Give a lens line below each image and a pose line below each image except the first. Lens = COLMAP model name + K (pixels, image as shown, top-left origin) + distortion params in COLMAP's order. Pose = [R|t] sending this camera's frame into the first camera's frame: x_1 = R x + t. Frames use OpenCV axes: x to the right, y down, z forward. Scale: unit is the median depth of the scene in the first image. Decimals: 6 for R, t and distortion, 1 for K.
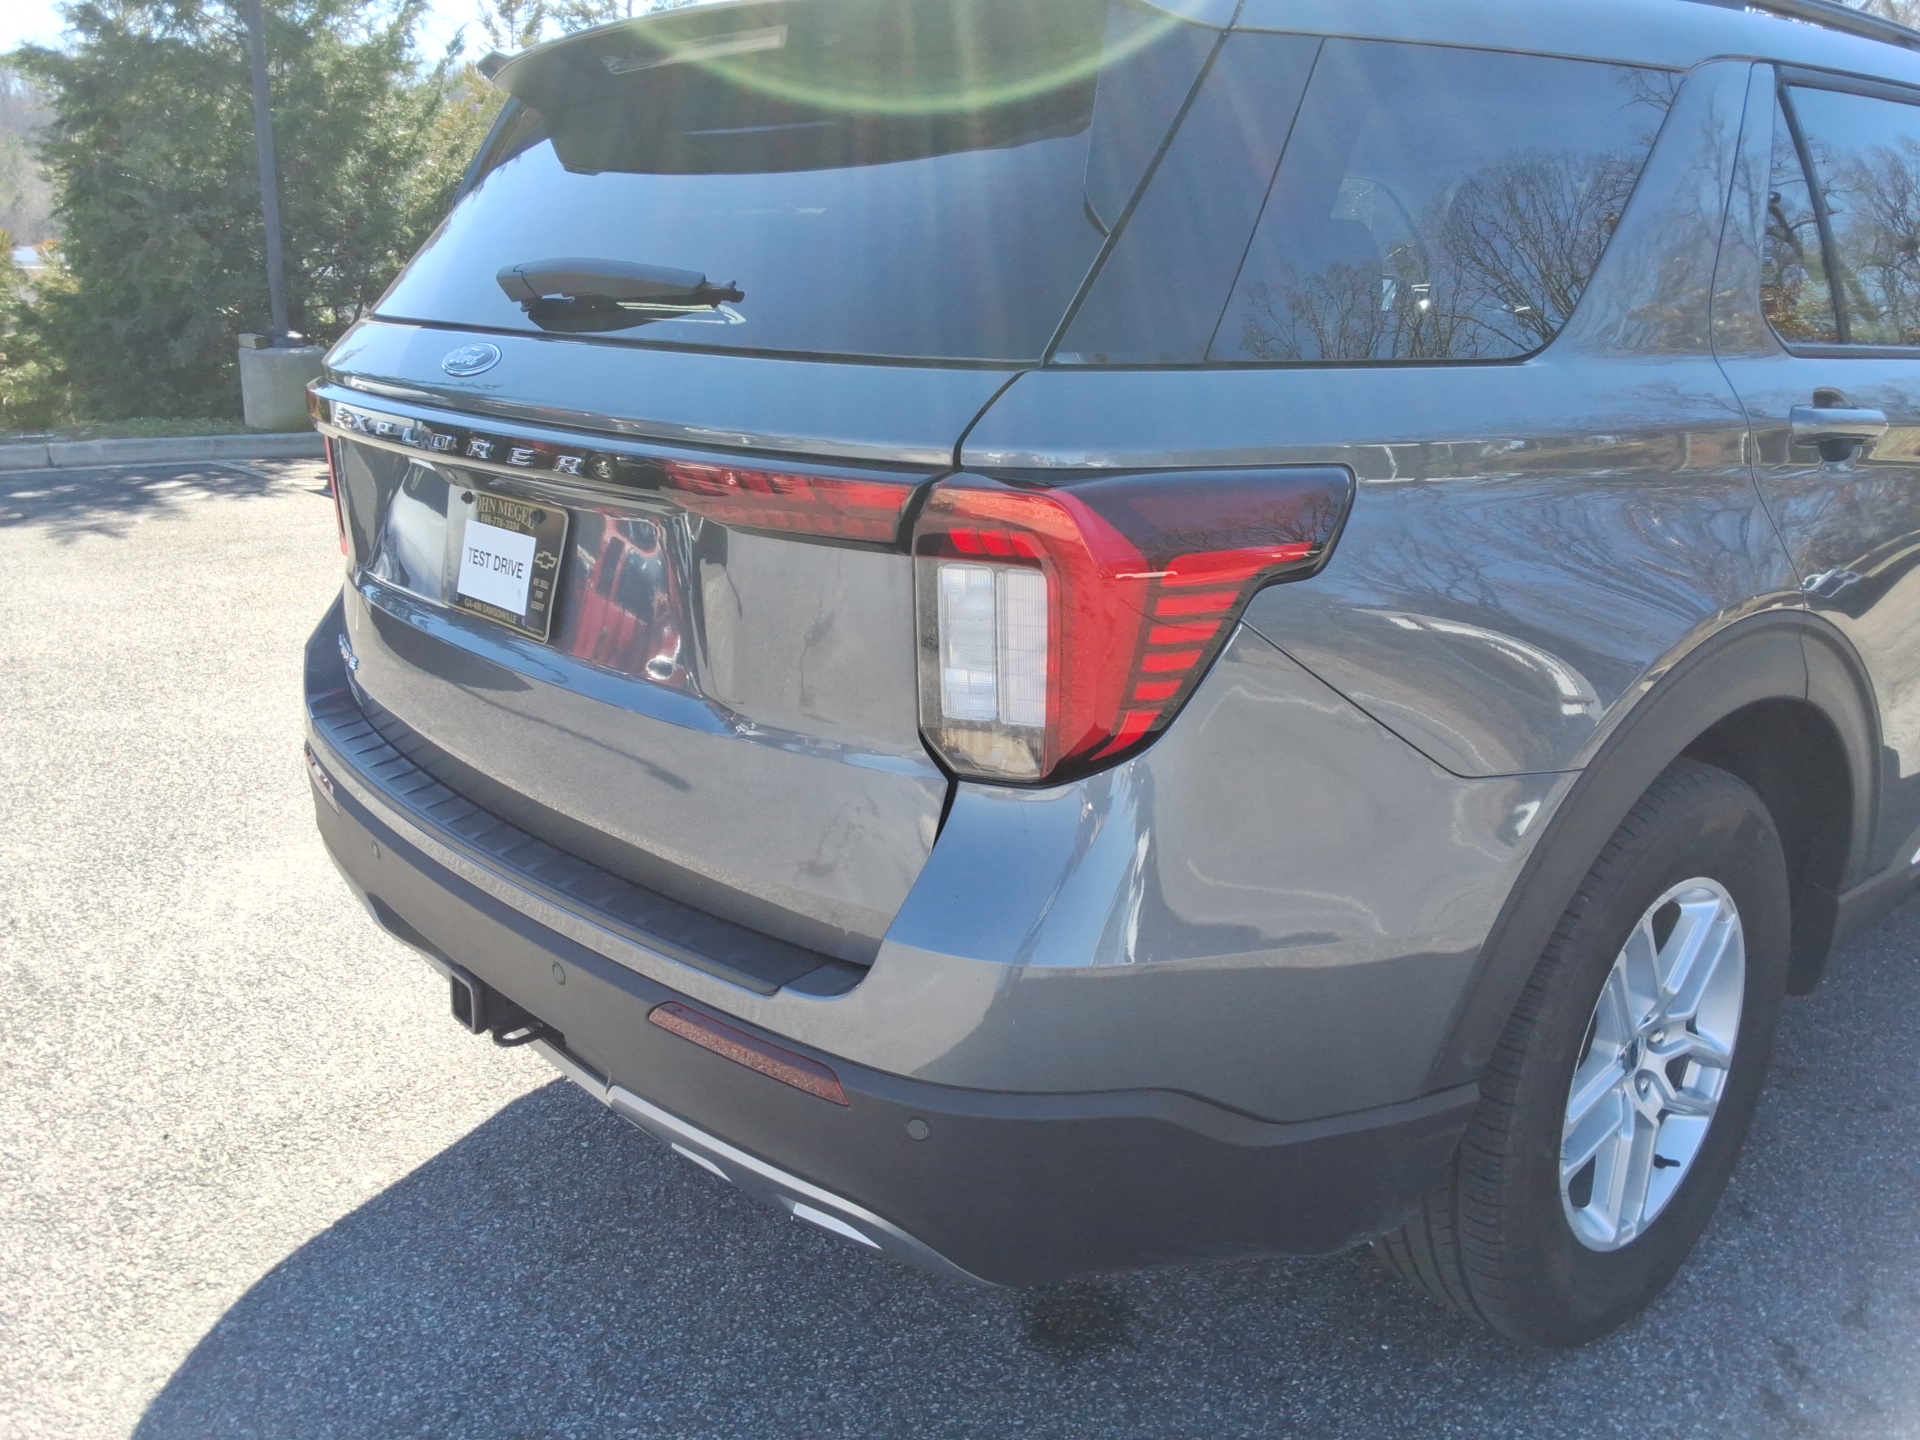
lens RADIAL K [[1531.2, 0, 990.8], [0, 1531.2, 693.6], [0, 0, 1]] dist [0.134066, -0.225647]
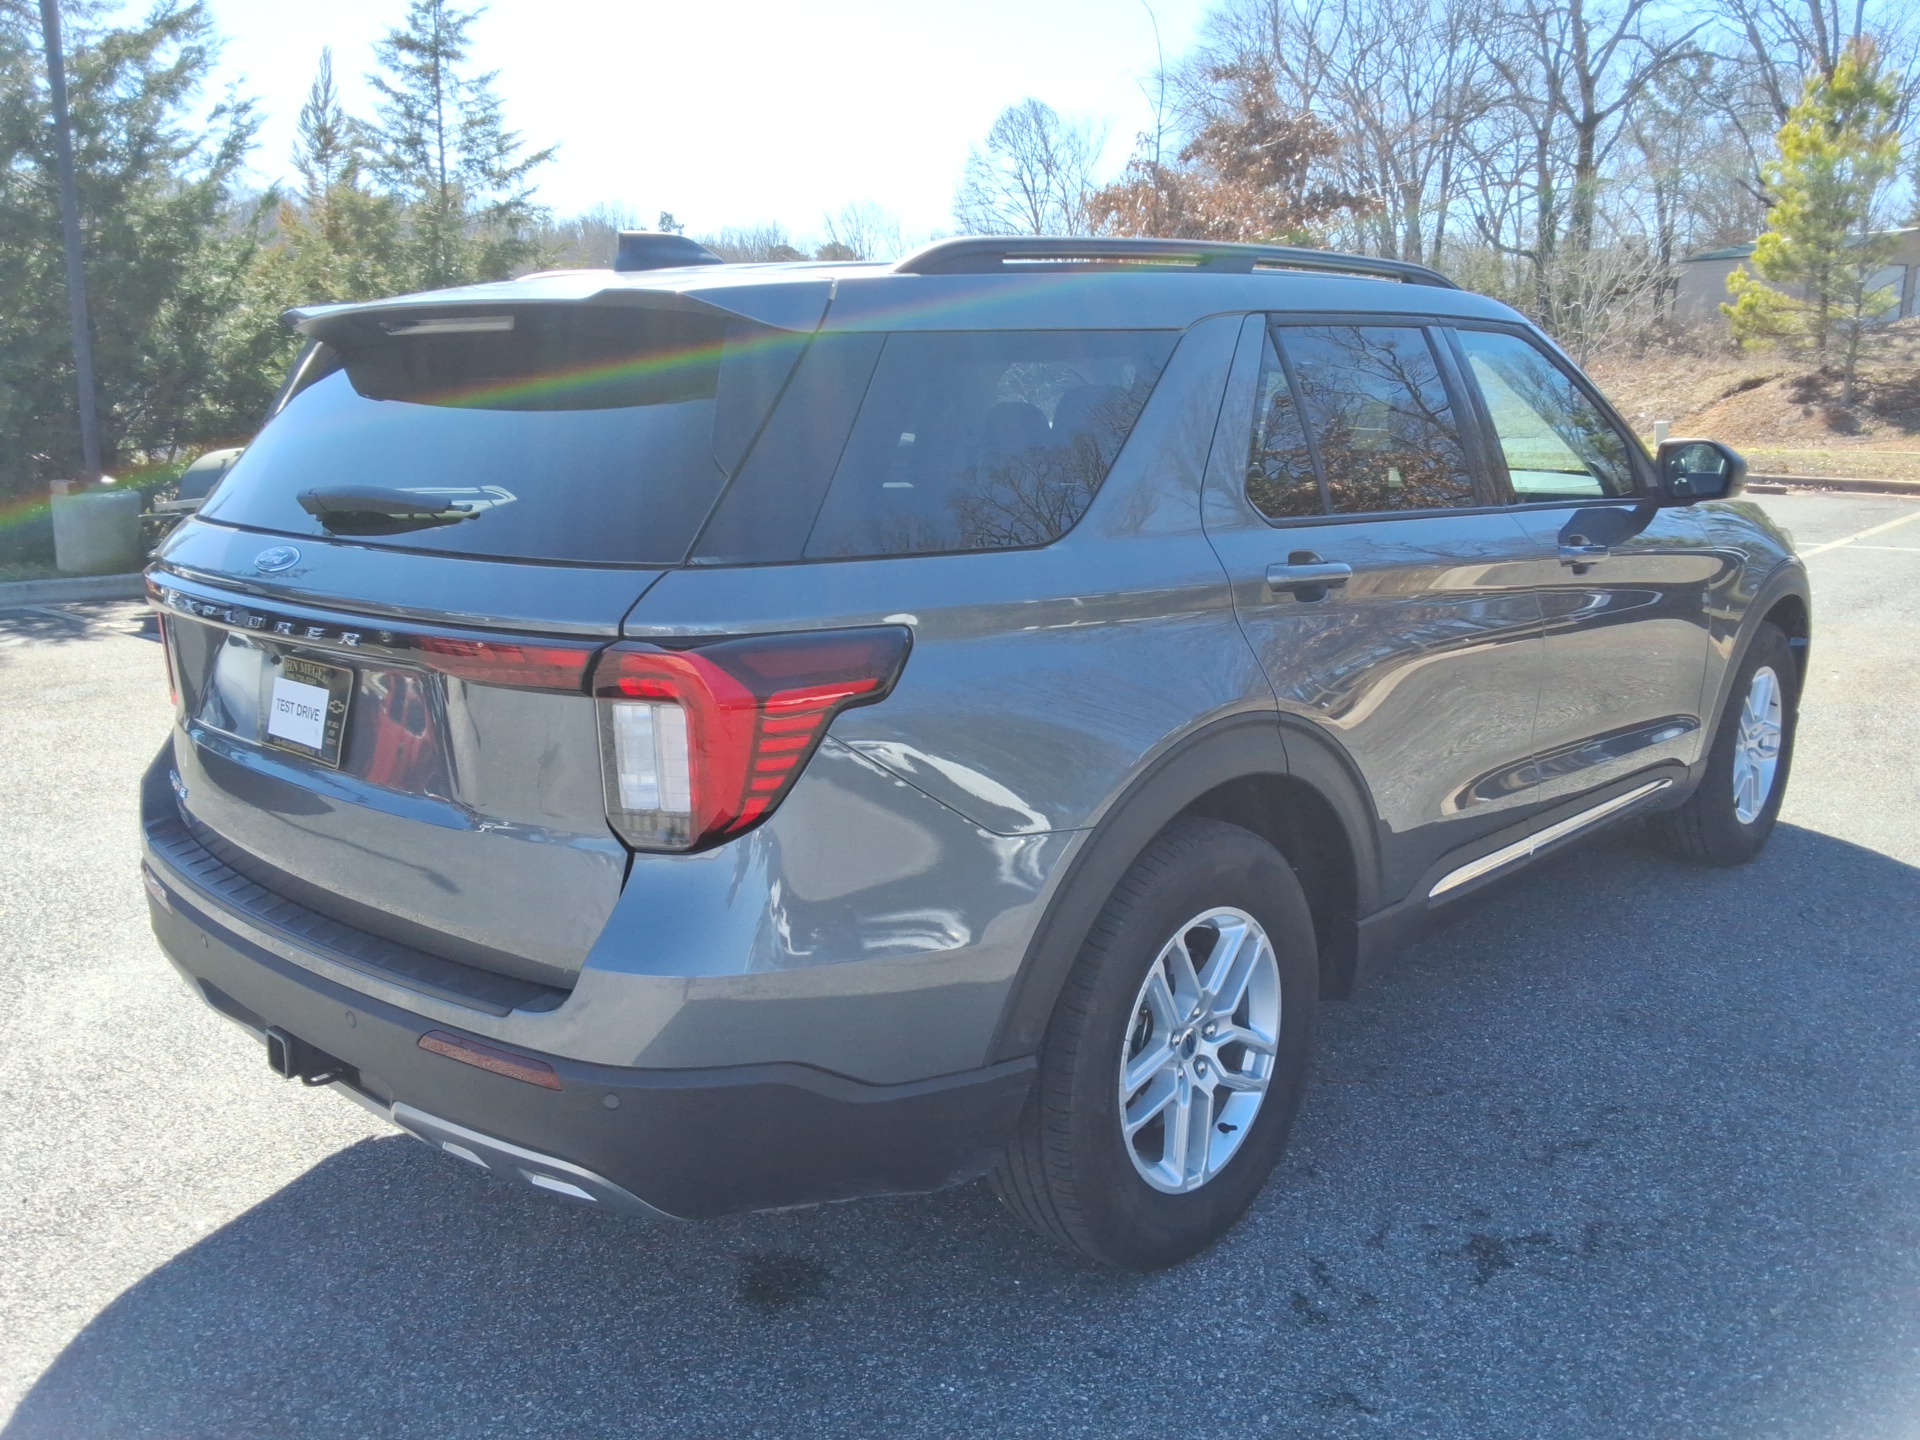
lens RADIAL K [[1564.3, 0, 988.1], [0, 1564.3, 694.6], [0, 0, 1]] dist [0.087841, -0.140443]
pose [[0.995074, -0.035732, 0.092467, 0.119906], [0.042033, 0.996860, -0.067114, 0.015020], [-0.089778, 0.070670, 0.993451, -0.336417]]
